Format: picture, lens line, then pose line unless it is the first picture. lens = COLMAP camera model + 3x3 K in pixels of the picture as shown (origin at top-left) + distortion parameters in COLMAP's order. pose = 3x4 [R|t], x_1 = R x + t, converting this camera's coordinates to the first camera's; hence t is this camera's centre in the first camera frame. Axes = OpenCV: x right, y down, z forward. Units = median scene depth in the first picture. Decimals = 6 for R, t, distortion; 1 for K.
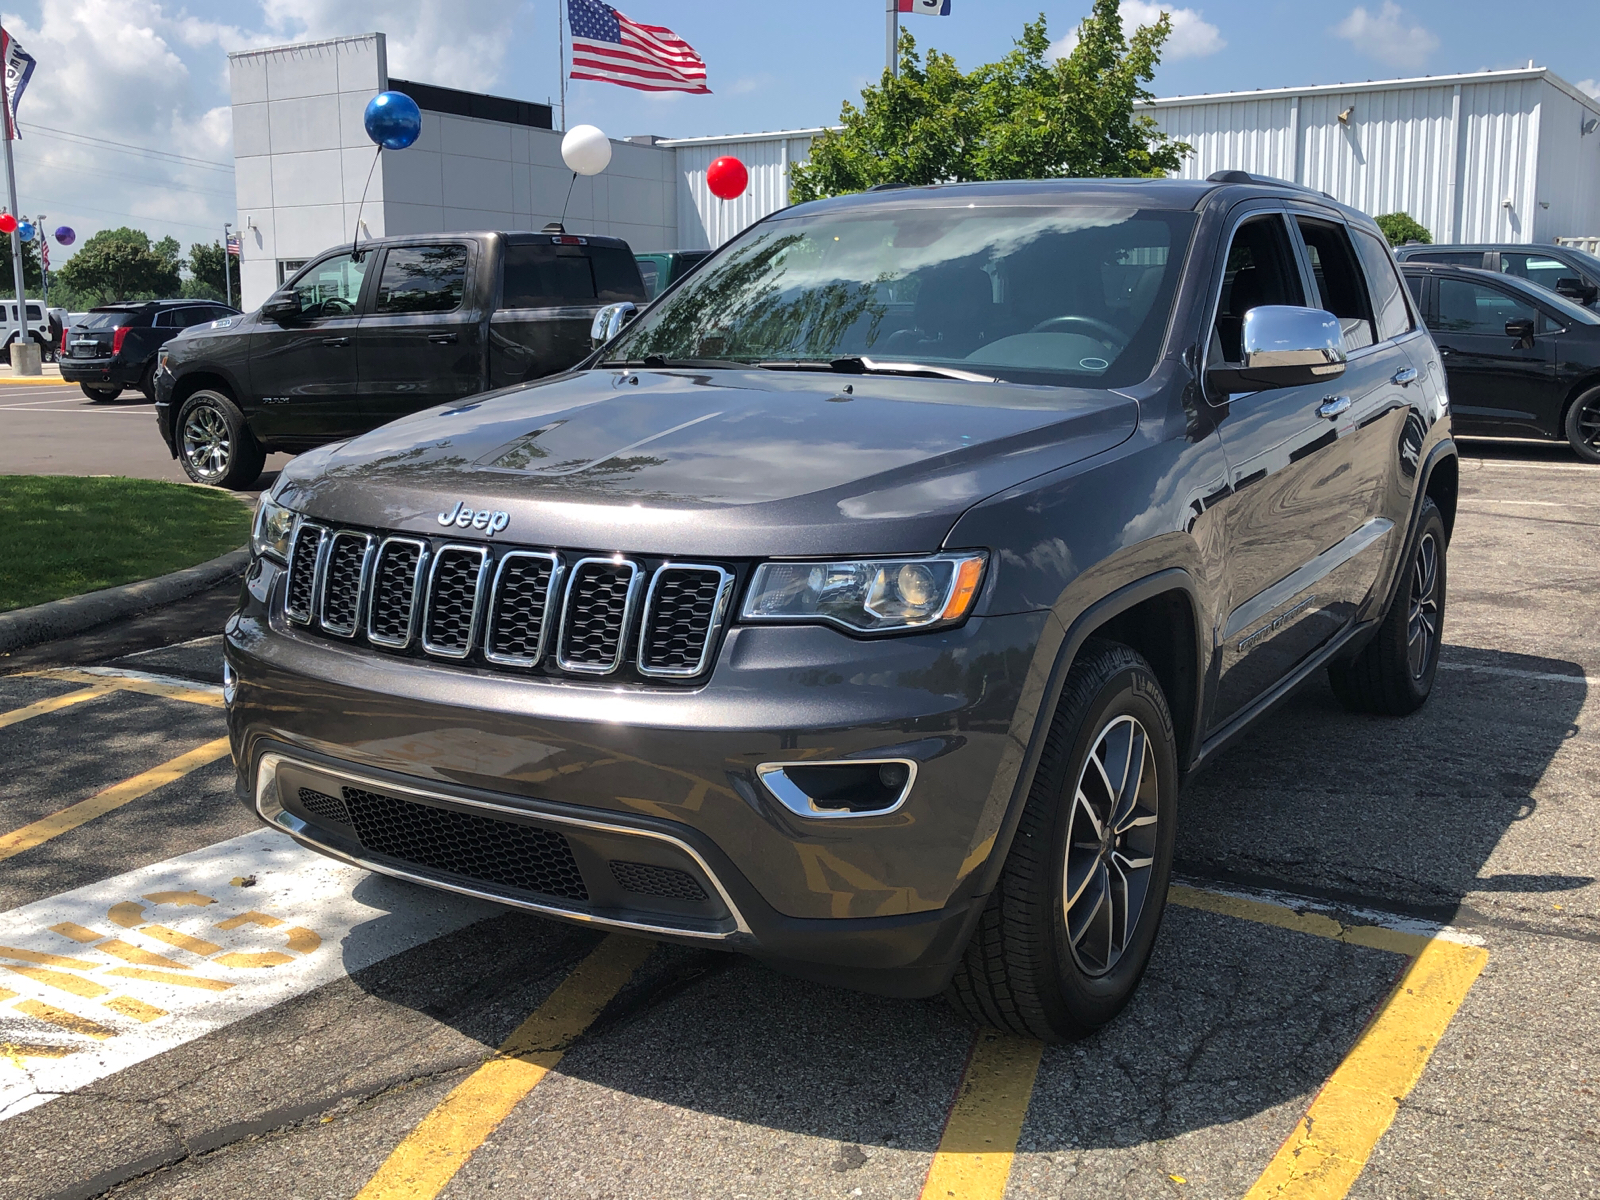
lens RADIAL K [[1629.5, 0, 801.7], [0, 1629.5, 607.0], [0, 0, 1]] dist [0.005242, 0.000000]
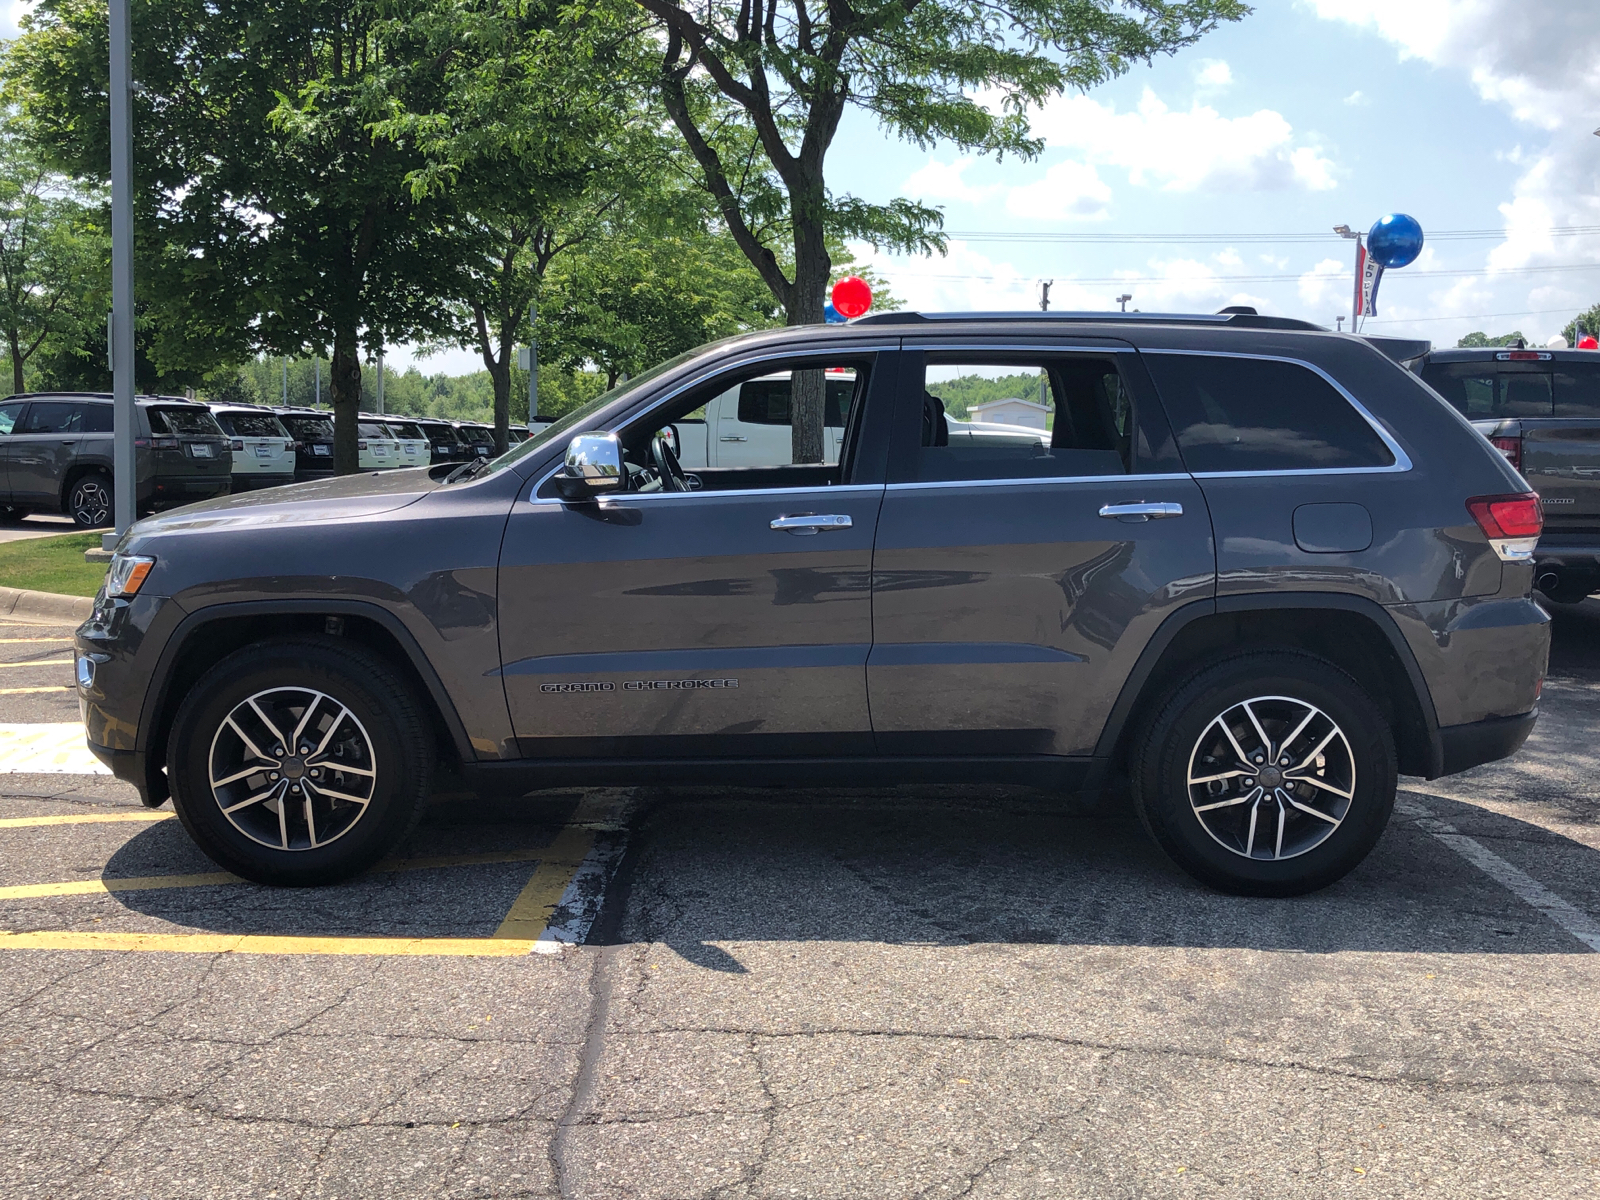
lens RADIAL K [[1629.5, 0, 792.4], [0, 1629.5, 605.1], [0, 0, 1]] dist [0.005242, 0.000000]
pose [[0.518694, 0.109159, -0.847963, 1.487236], [-0.164024, 0.986097, 0.026608, -0.110423], [0.839079, 0.125285, 0.529387, 0.471170]]
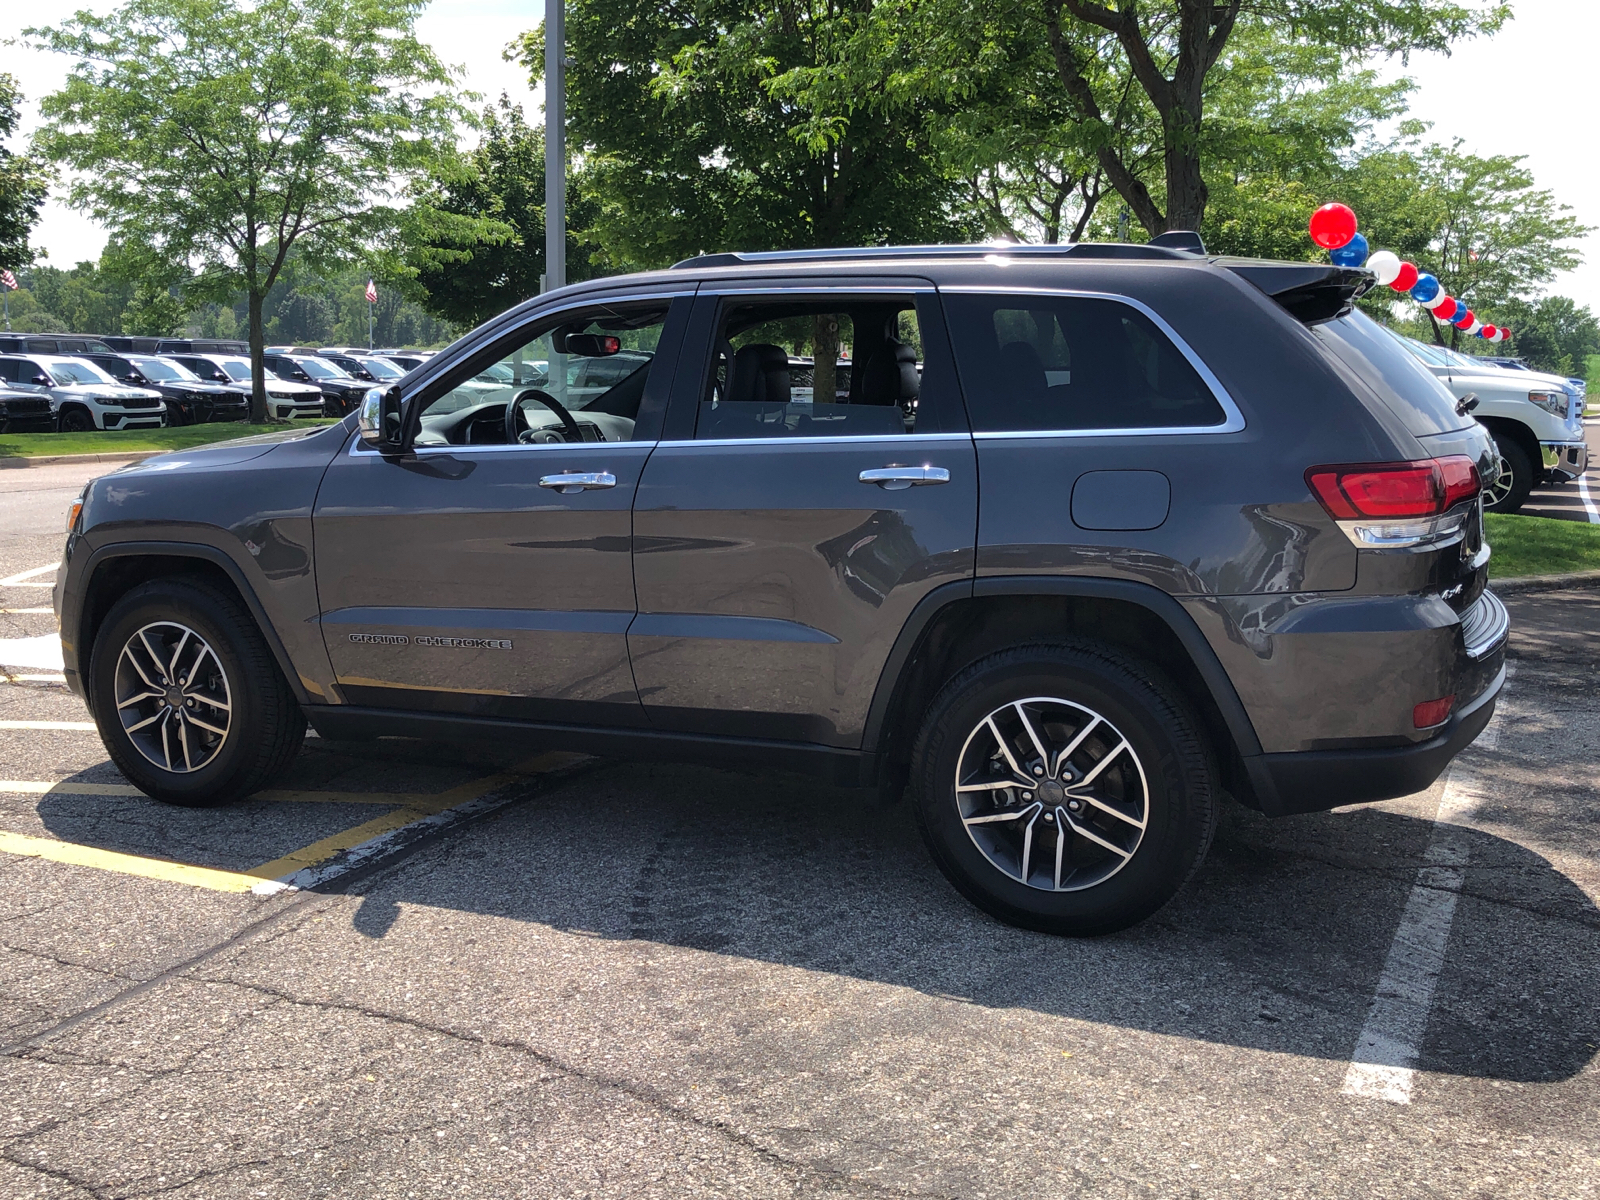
lens RADIAL K [[1629.5, 0, 788.7], [0, 1629.5, 585.8], [0, 0, 1]] dist [0.005242, 0.000000]
pose [[0.122432, 0.142151, -0.982244, 1.636363], [-0.176408, 0.977047, 0.119411, -0.242537], [0.976673, 0.158656, 0.144698, 1.158726]]
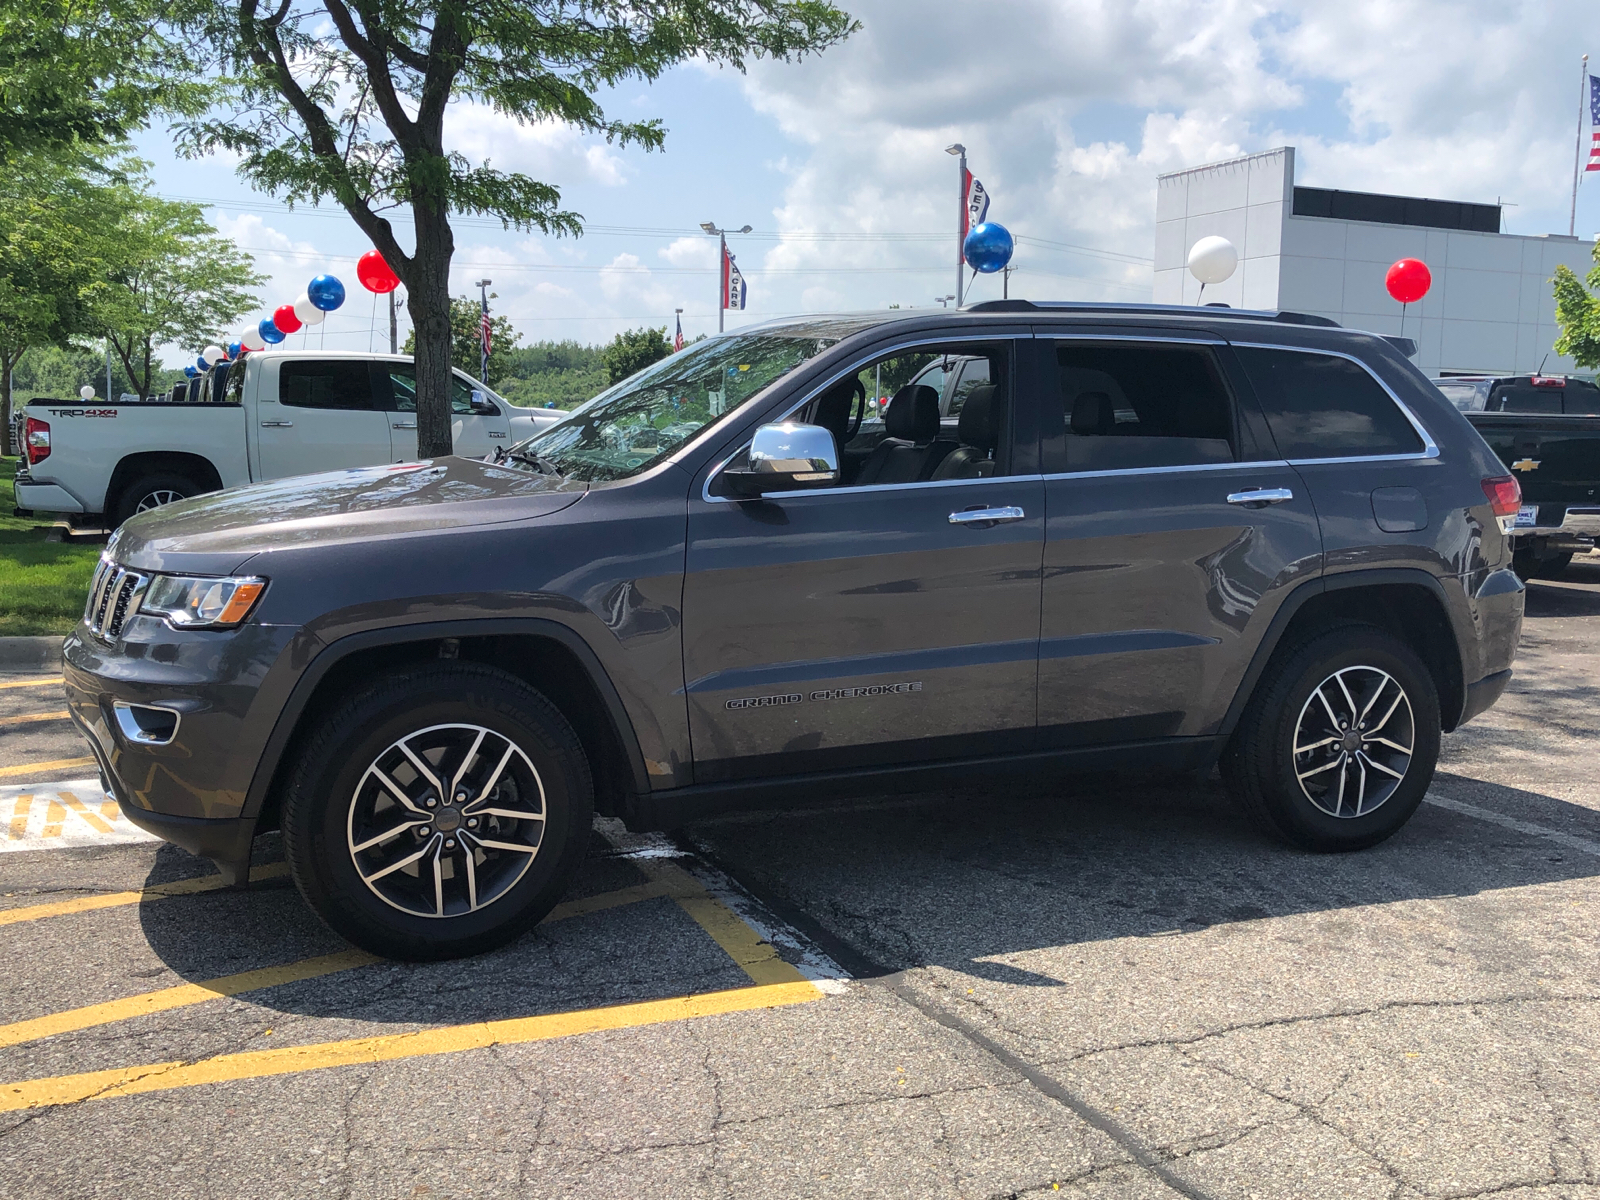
lens RADIAL K [[1629.5, 0, 800.3], [0, 1629.5, 602.8], [0, 0, 1]] dist [0.005242, 0.000000]
pose [[0.819638, 0.085572, -0.566455, 0.983064], [-0.121285, 0.992288, -0.025594, -0.025782], [0.559896, 0.089681, 0.823695, 0.047807]]
